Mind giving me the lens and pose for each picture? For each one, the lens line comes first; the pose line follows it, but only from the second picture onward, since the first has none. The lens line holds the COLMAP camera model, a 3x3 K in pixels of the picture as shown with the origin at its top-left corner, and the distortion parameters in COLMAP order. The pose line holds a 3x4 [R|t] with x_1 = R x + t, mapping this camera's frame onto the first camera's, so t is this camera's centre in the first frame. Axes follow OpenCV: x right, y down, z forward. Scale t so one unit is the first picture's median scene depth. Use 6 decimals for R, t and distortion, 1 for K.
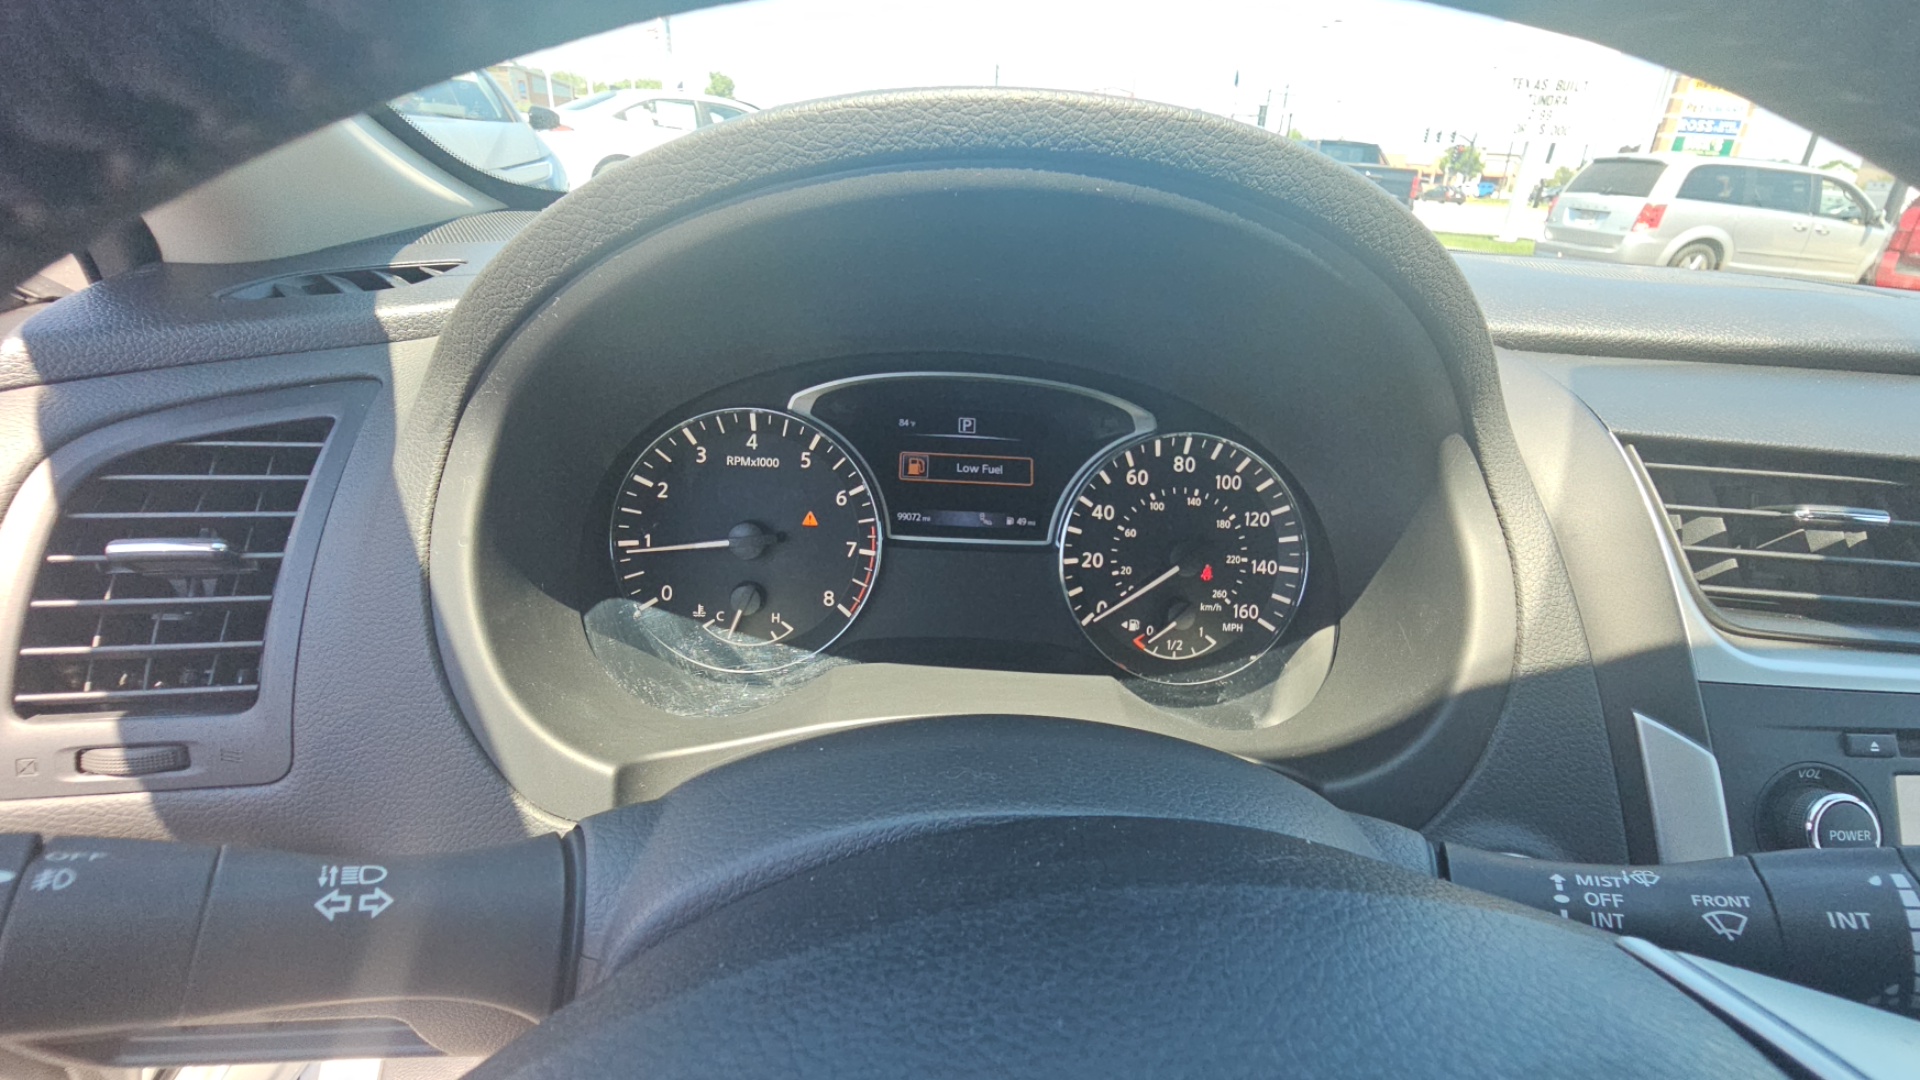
lens RADIAL K [[860.3, 0, 981.0], [0, 860.3, 548.0], [0, 0, 1]] dist [0.007462, -0.007558]
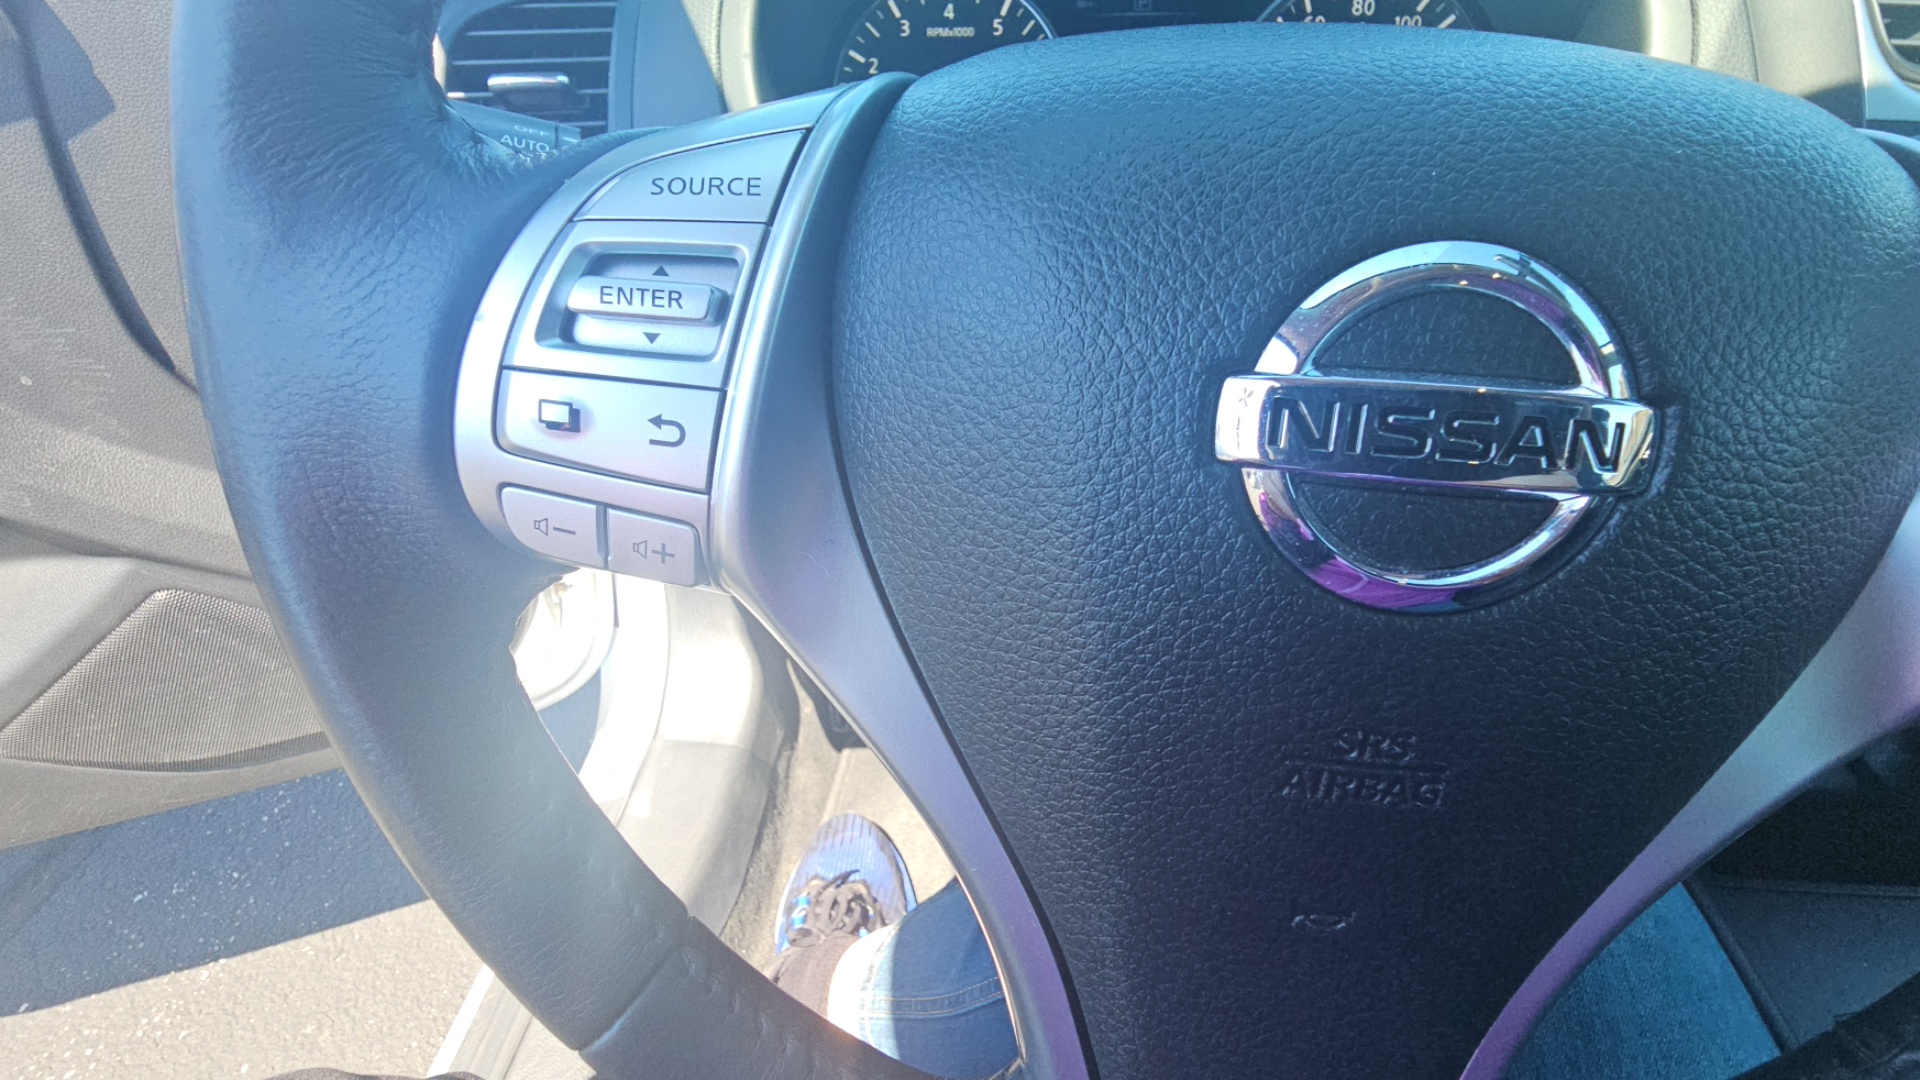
lens RADIAL K [[860.3, 0, 981.4], [0, 860.3, 547.2], [0, 0, 1]] dist [0.007462, -0.007558]
pose [[0.988579, 0.002871, -0.150676, -0.056756], [0.034804, 0.968440, 0.246804, 0.261384], [0.146629, -0.249230, 0.957280, -0.209142]]
